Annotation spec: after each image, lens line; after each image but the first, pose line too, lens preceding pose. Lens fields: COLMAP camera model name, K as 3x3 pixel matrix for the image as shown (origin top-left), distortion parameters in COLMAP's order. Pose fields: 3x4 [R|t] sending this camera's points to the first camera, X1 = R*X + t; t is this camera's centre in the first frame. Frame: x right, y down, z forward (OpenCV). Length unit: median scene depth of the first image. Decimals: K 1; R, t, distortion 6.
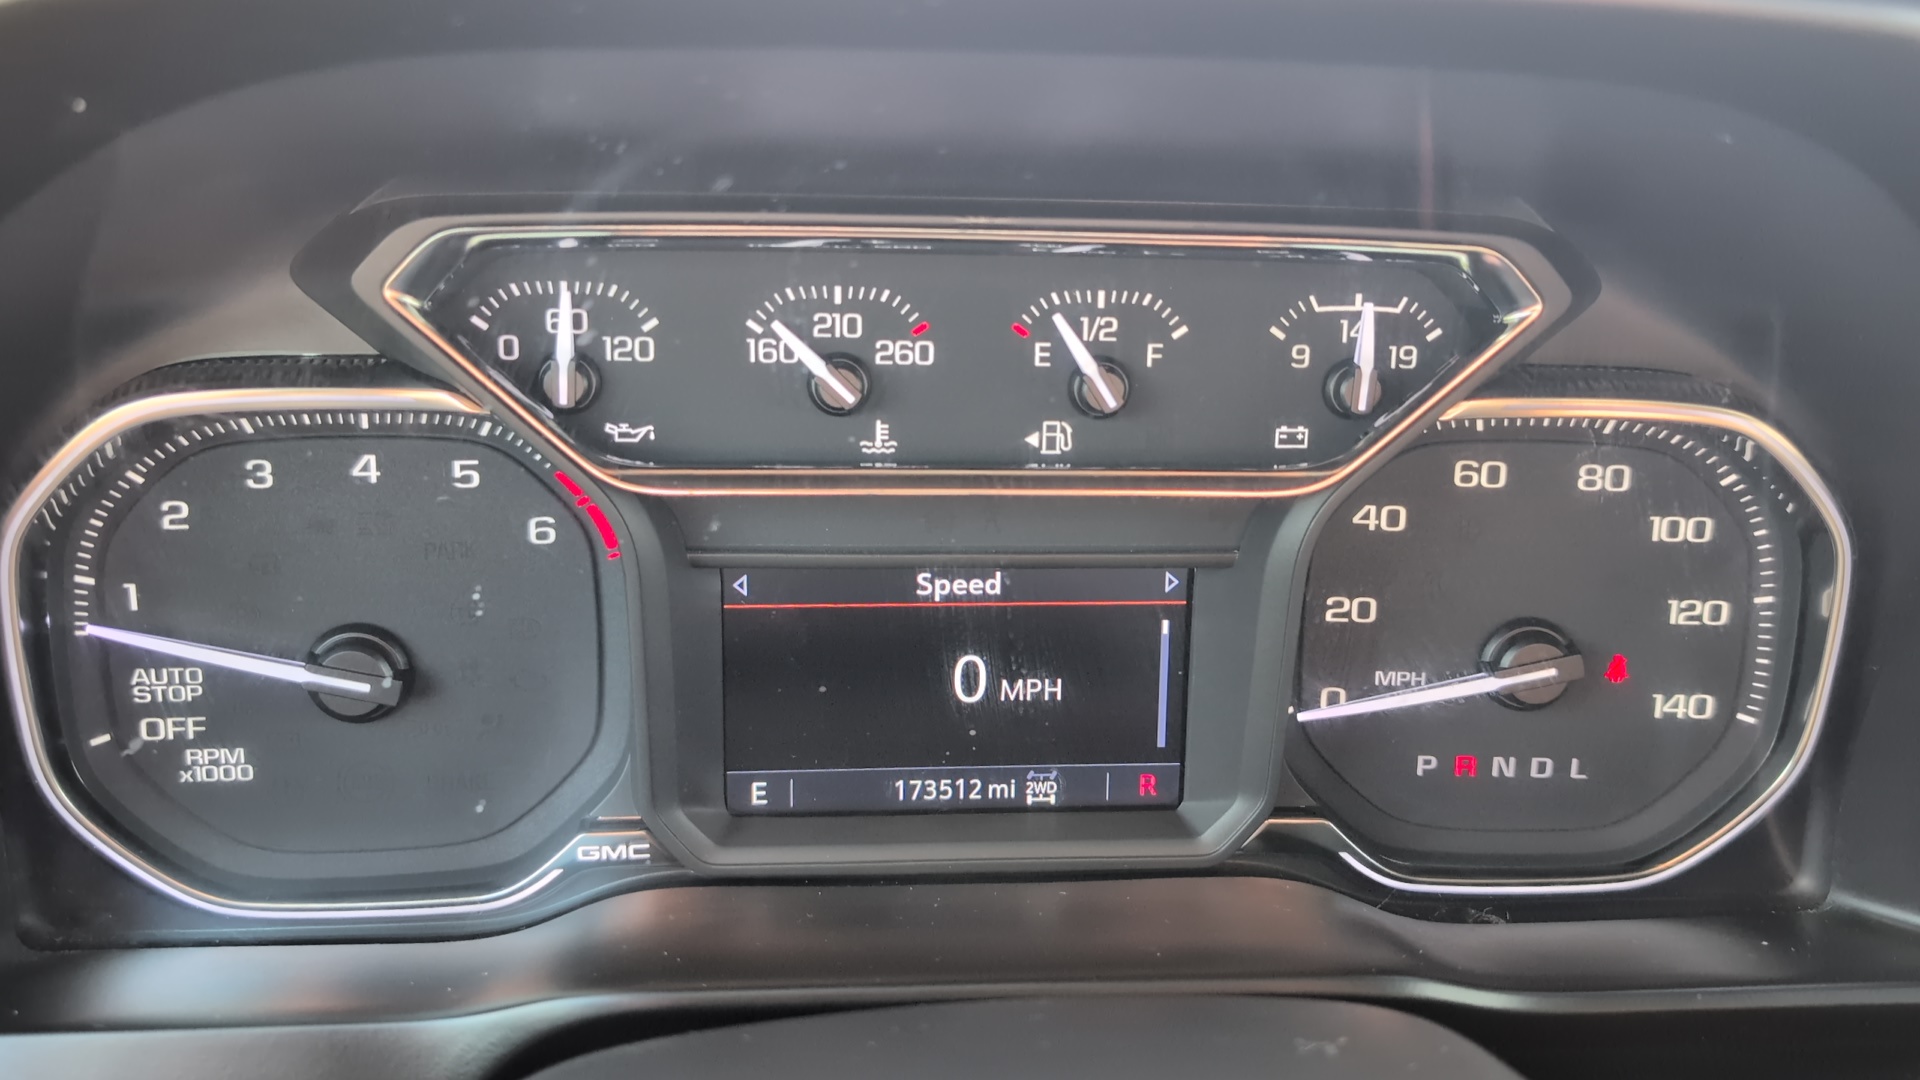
lens RADIAL K [[1651.7, 0, 951.9], [0, 1651.7, 534.0], [0, 0, 1]] dist [0.010185, 0.000558]
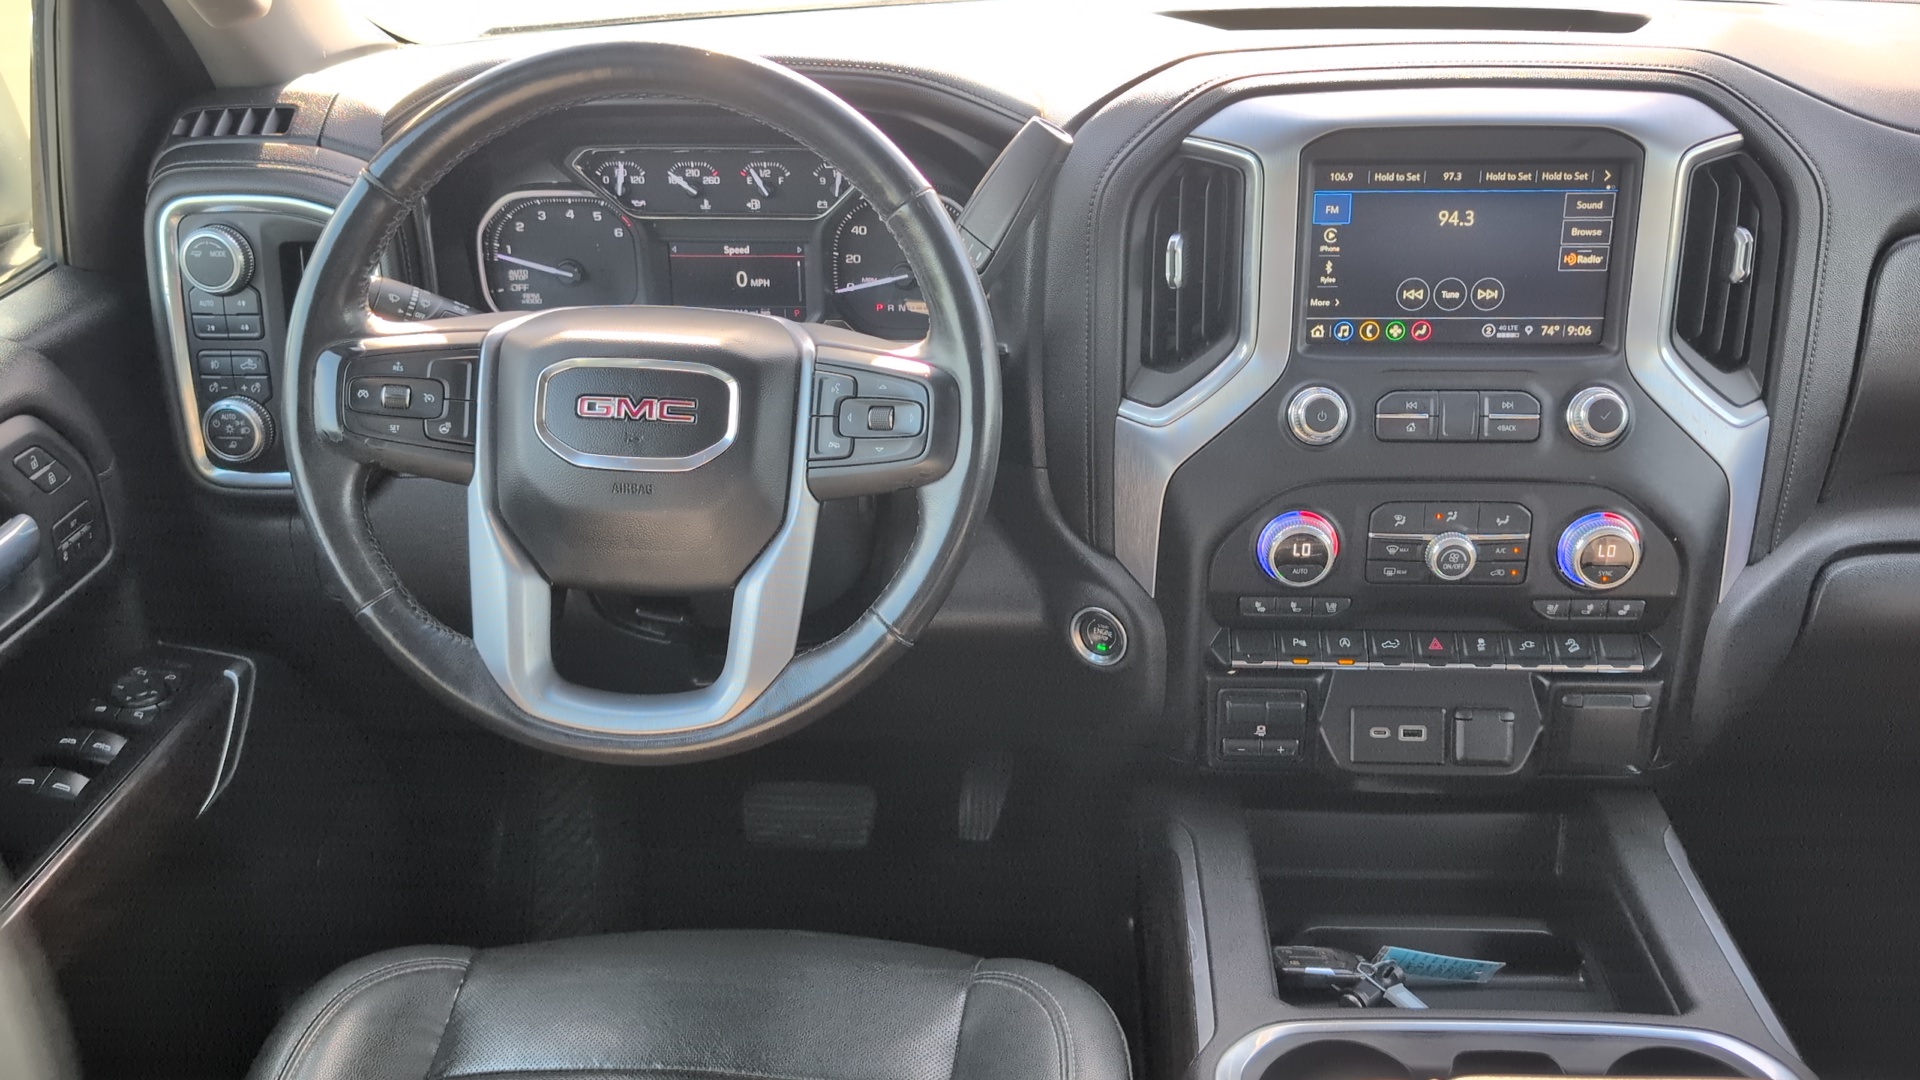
lens RADIAL K [[1643.0, 0, 954.0], [0, 1643.0, 543.1], [0, 0, 1]] dist [0.000237, -0.014162]
pose [[0.991117, 0.017166, -0.131881, 0.976957], [-0.007125, 0.997064, 0.076234, 0.400675], [0.132802, -0.074617, 0.988330, -2.524209]]
